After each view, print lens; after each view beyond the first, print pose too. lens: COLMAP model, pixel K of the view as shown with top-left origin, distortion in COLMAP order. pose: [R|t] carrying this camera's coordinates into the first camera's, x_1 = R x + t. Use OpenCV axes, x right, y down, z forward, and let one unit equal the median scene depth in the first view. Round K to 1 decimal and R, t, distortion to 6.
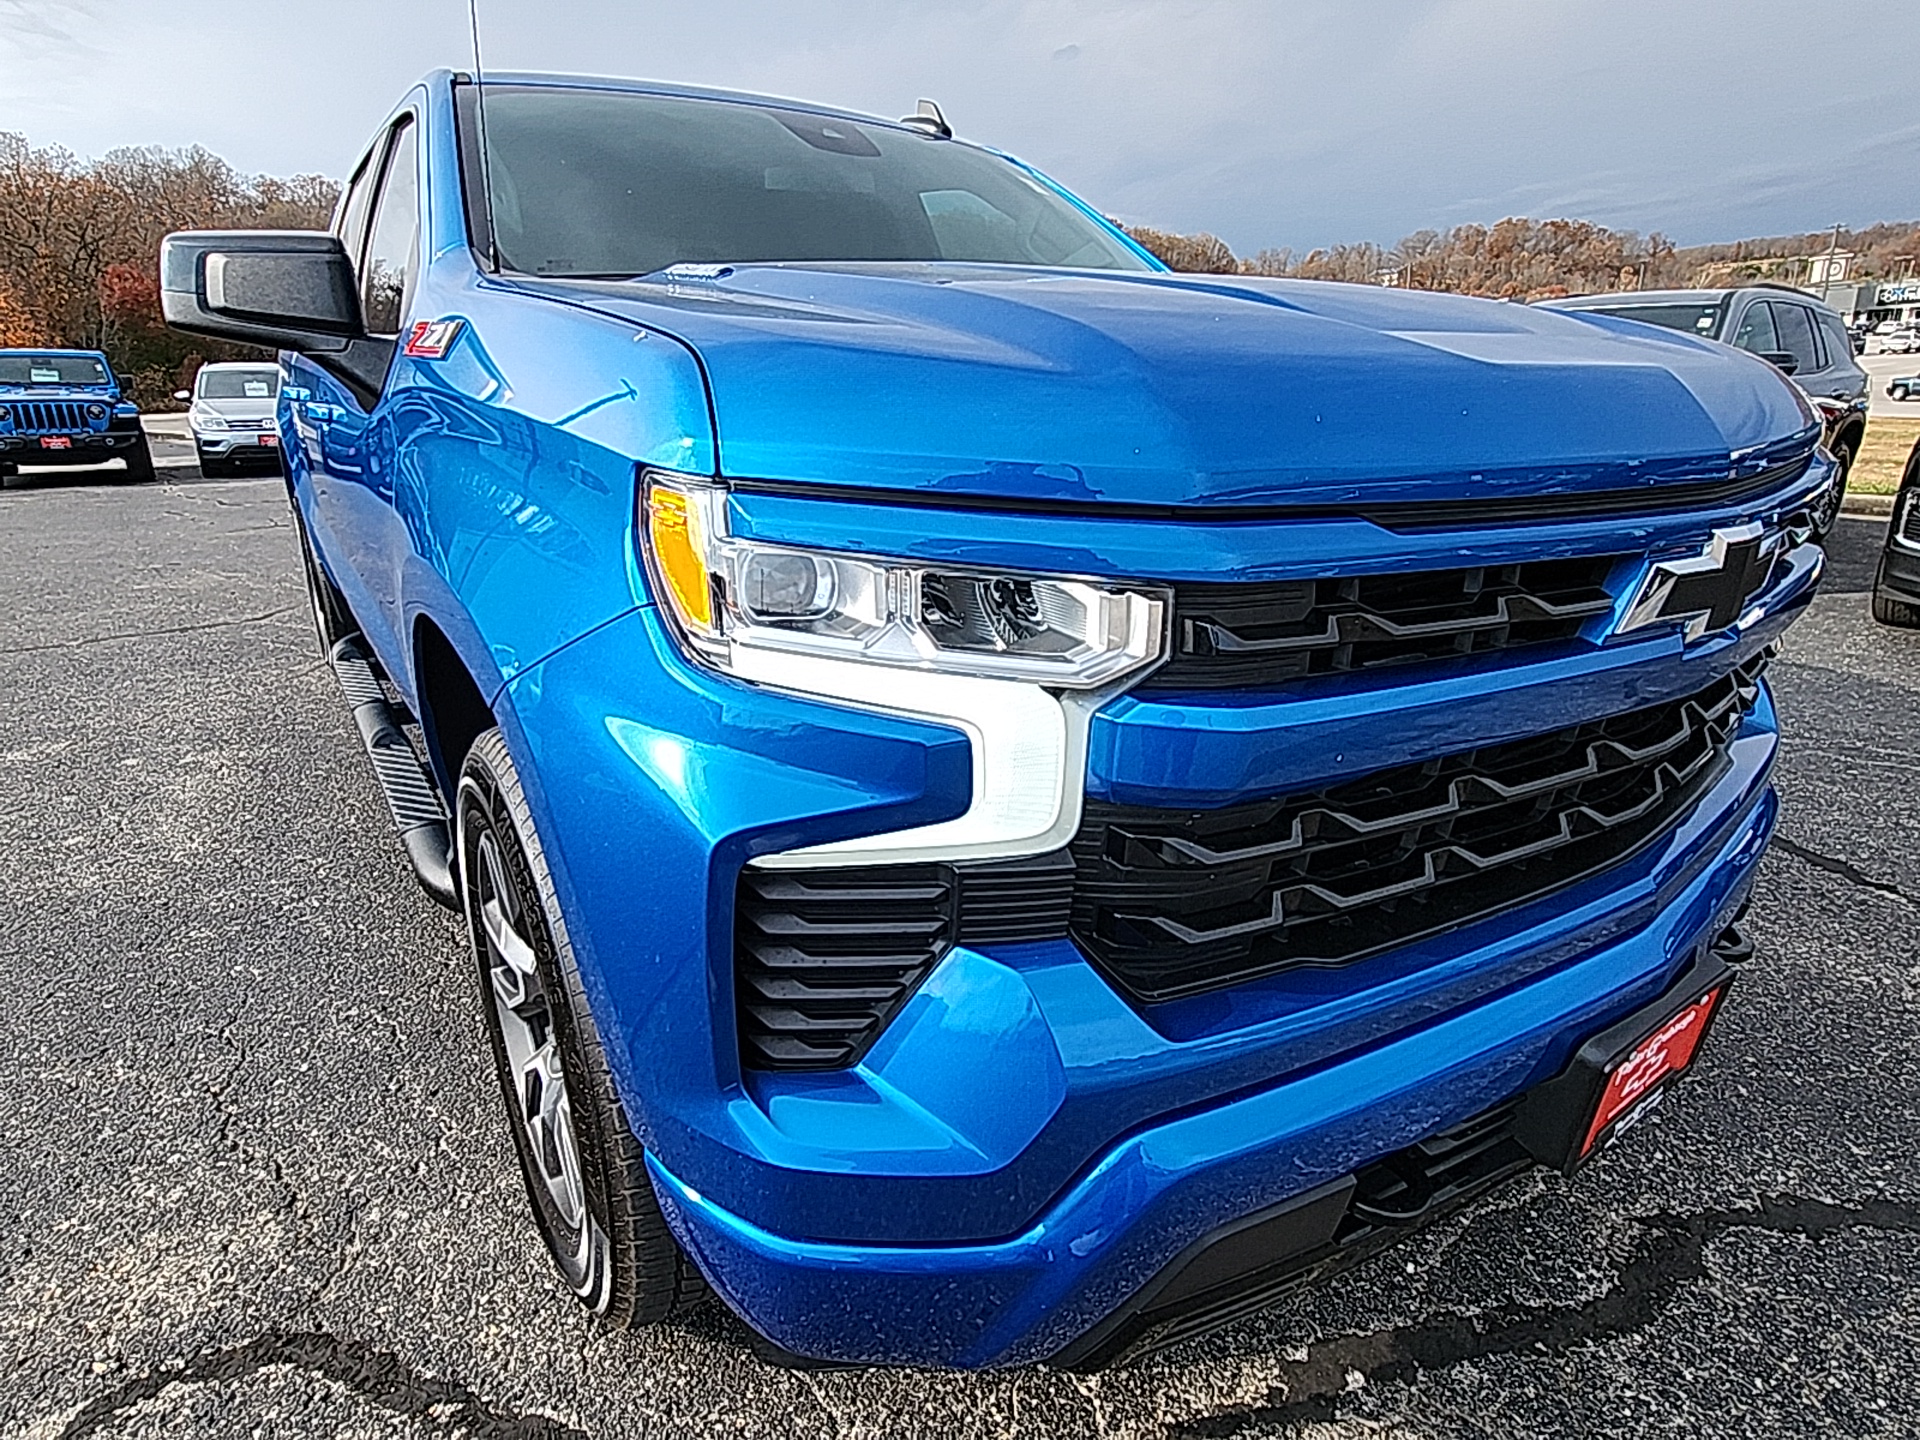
lens RADIAL K [[1005.4, 0, 948.9], [0, 1005.4, 708.9], [0, 0, 1]] dist [0.000711, -0.001872]
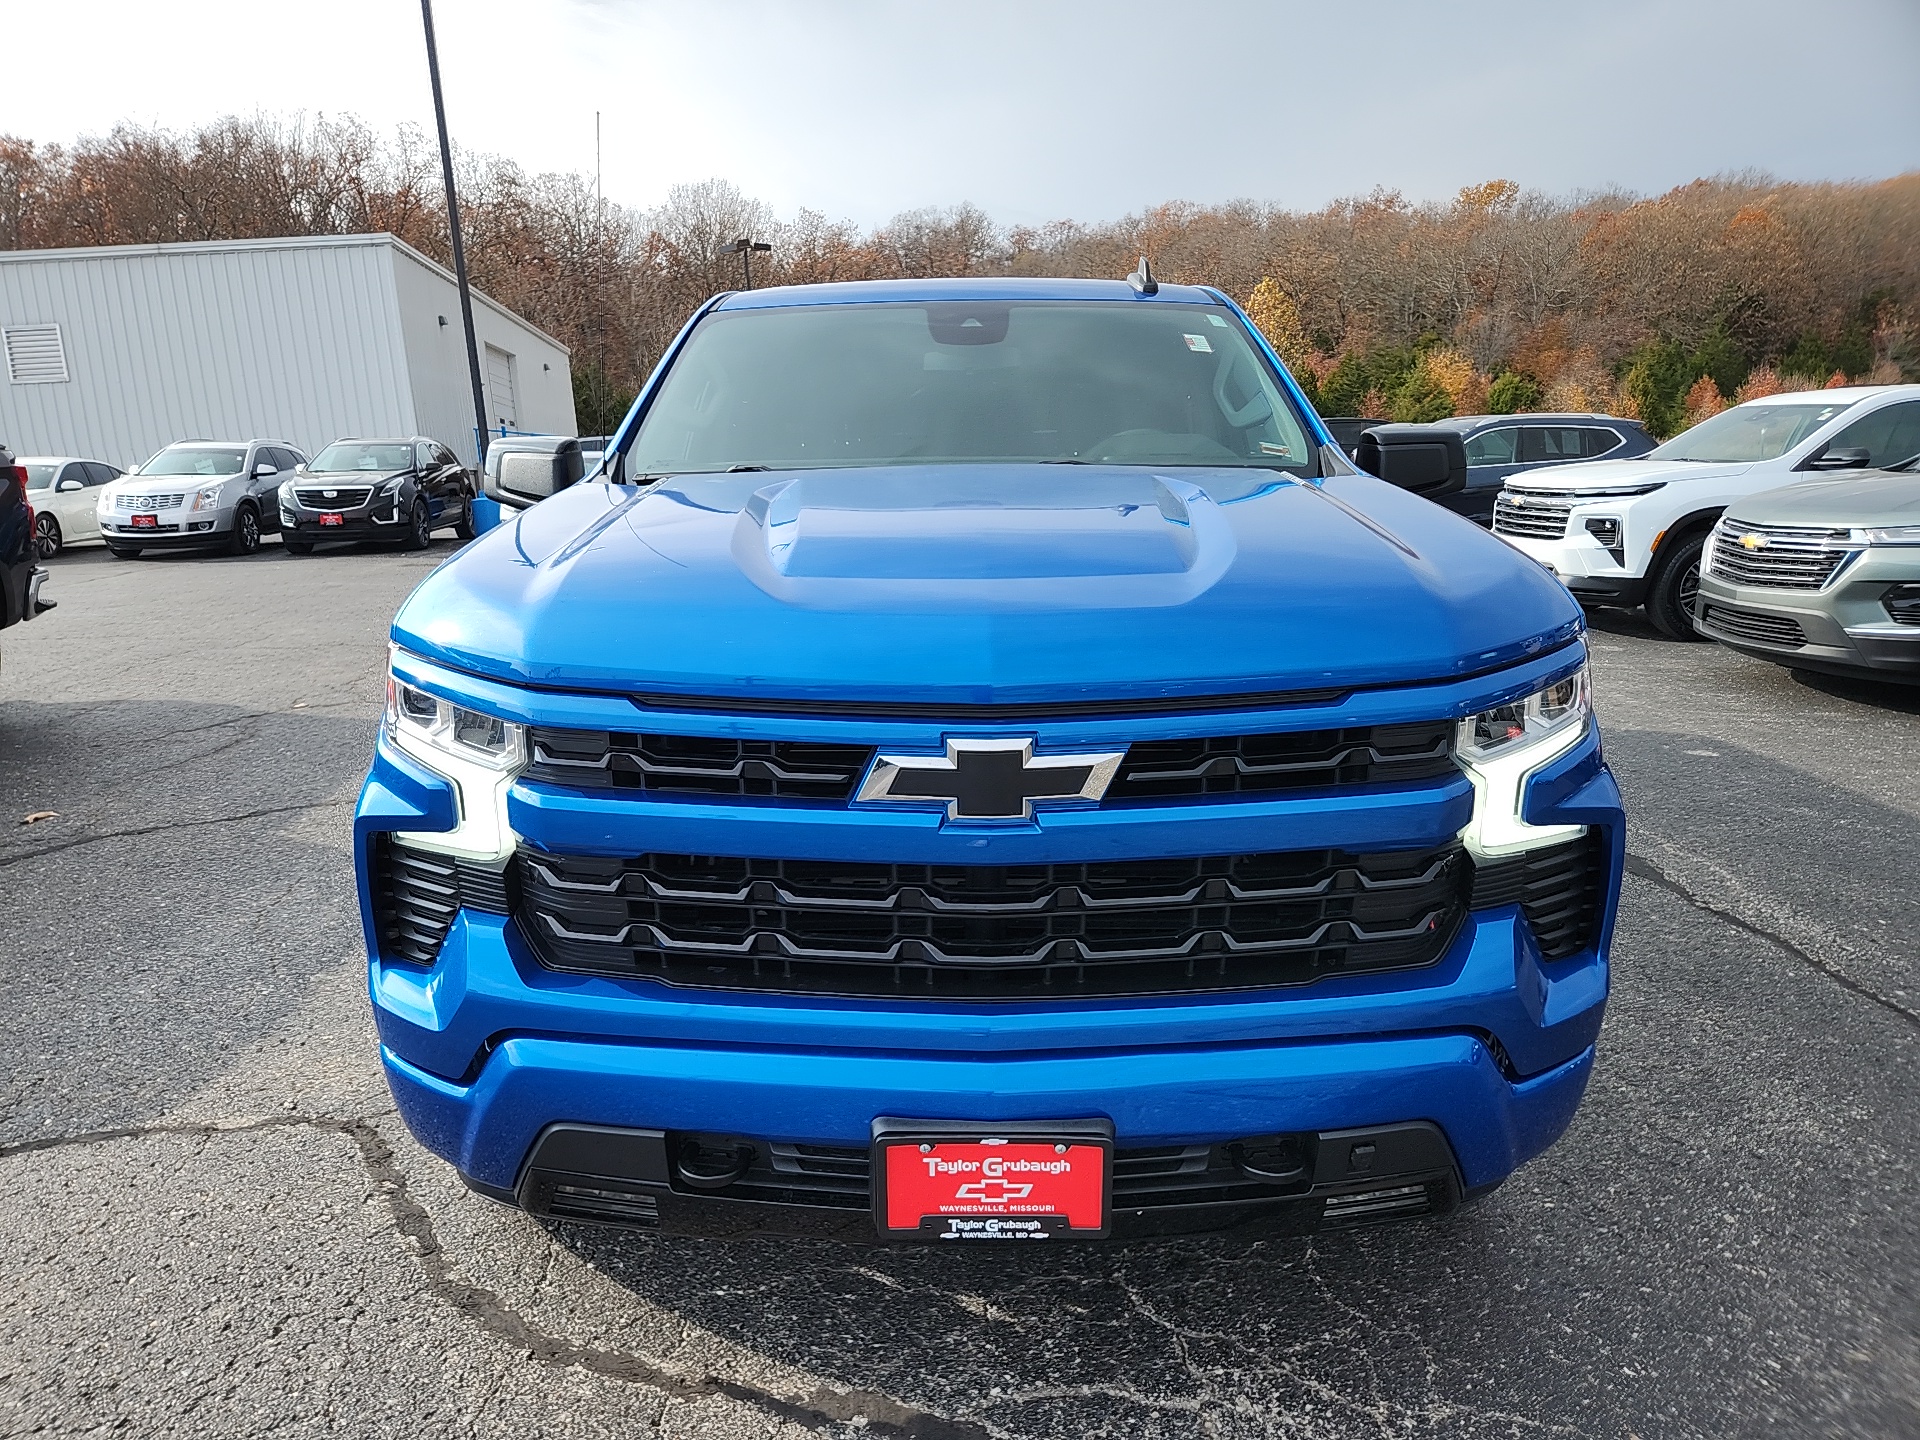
lens RADIAL K [[1287.4, 0, 935.1], [0, 1287.4, 729.2], [0, 0, 1]] dist [0.069709, -0.067799]
pose [[0.815477, 0.124741, -0.565188, 1.264910], [-0.174849, 0.983969, -0.035111, -0.093403], [0.551748, 0.127454, 0.824215, -0.319284]]
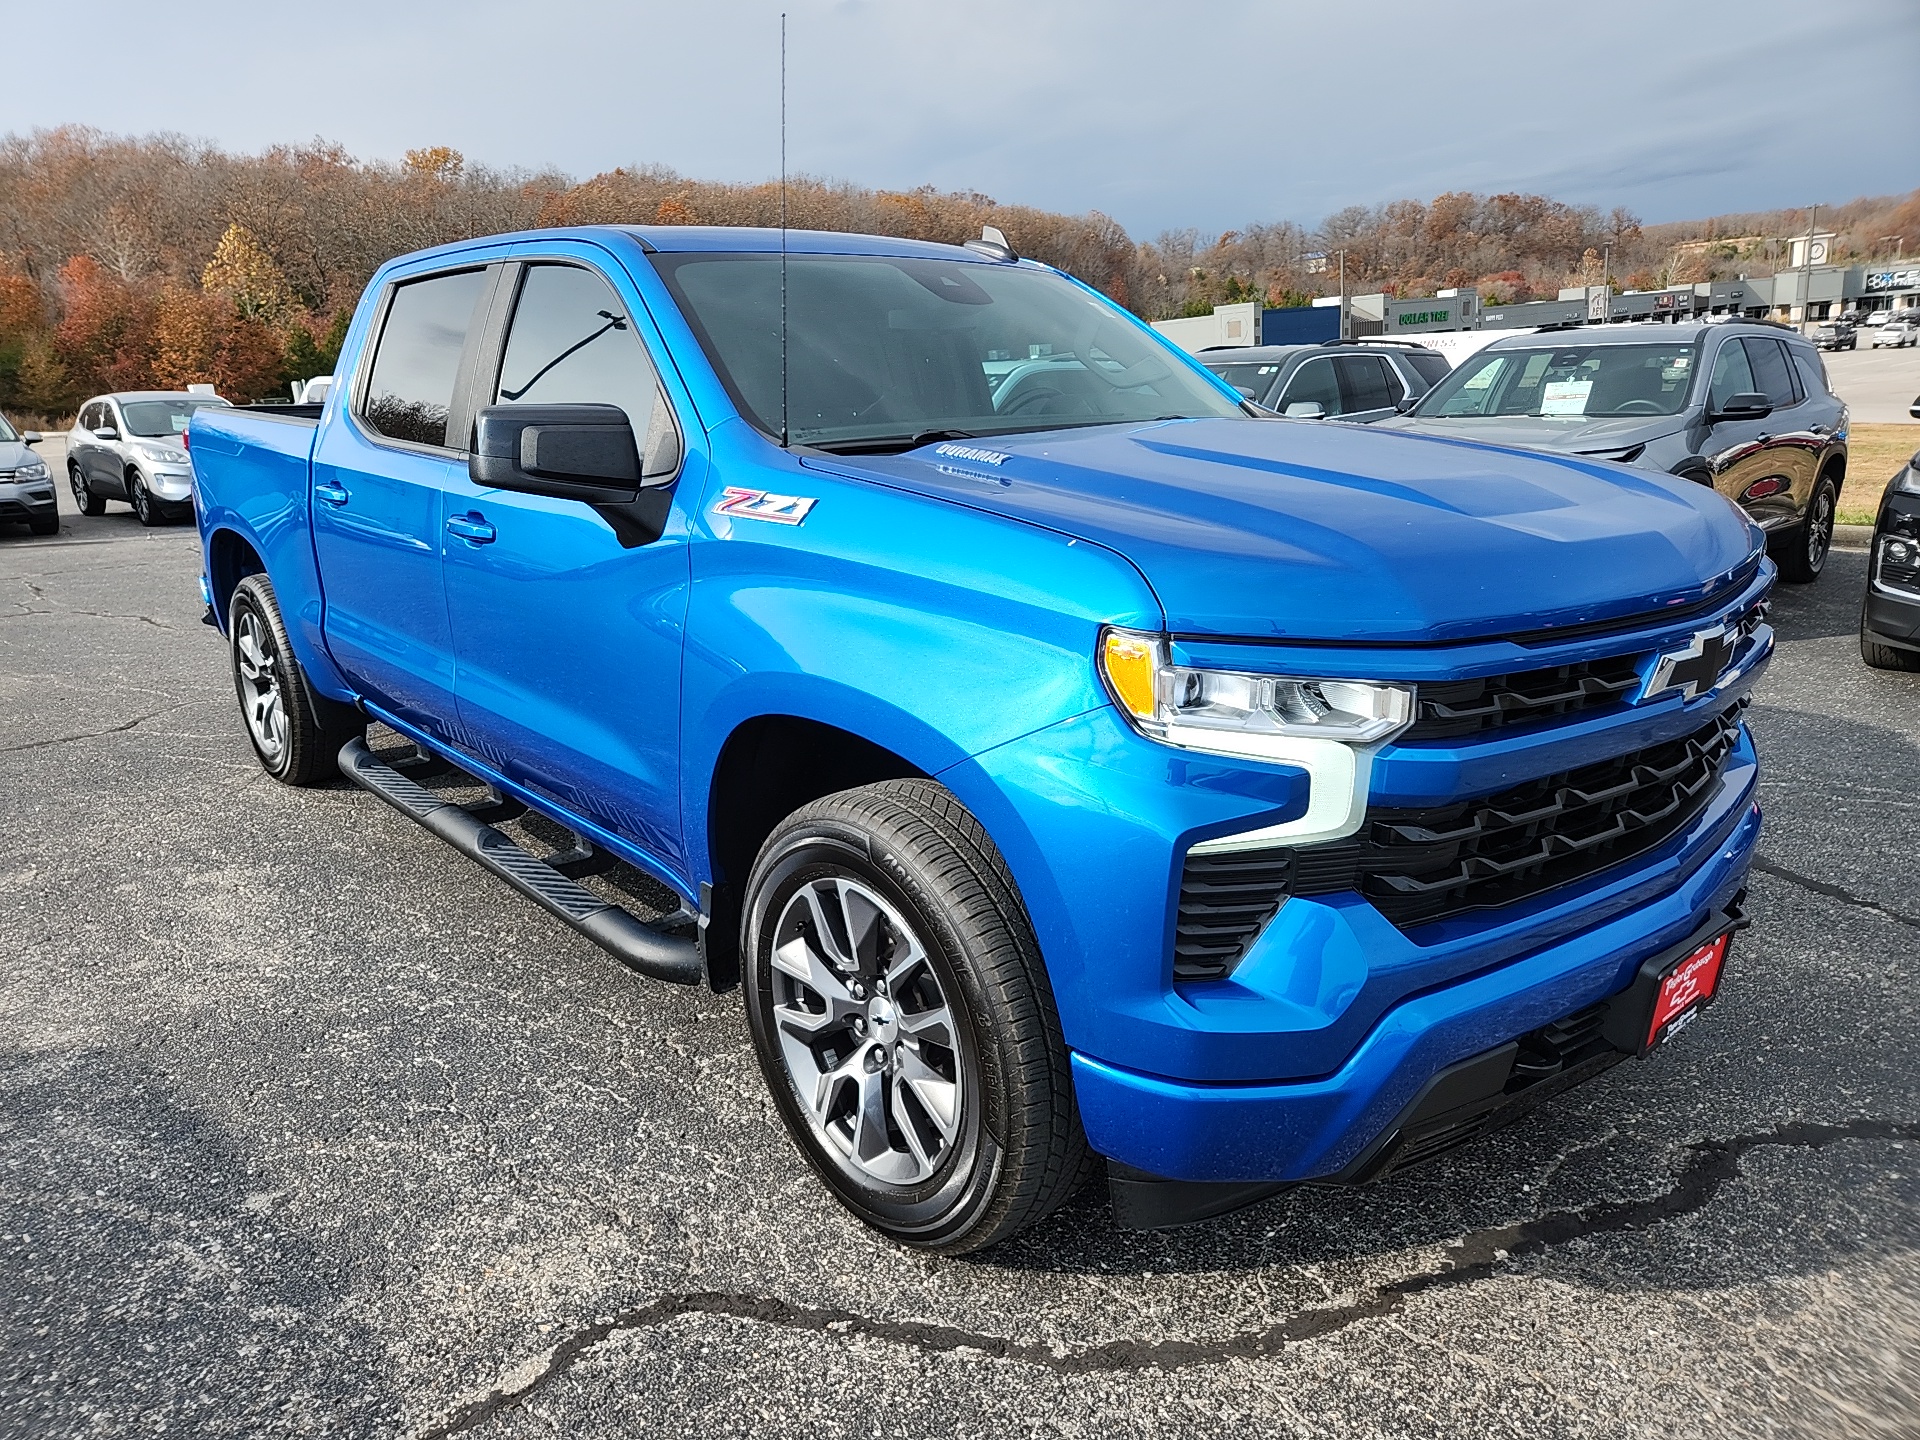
lens RADIAL K [[1287.4, 0, 935.1], [0, 1287.4, 729.2], [0, 0, 1]] dist [0.069709, -0.067799]
pose [[0.993323, -0.040121, 0.108163, -0.520193], [0.046656, 0.997192, -0.058585, 0.033890], [-0.105509, 0.063241, 0.992405, -0.717122]]
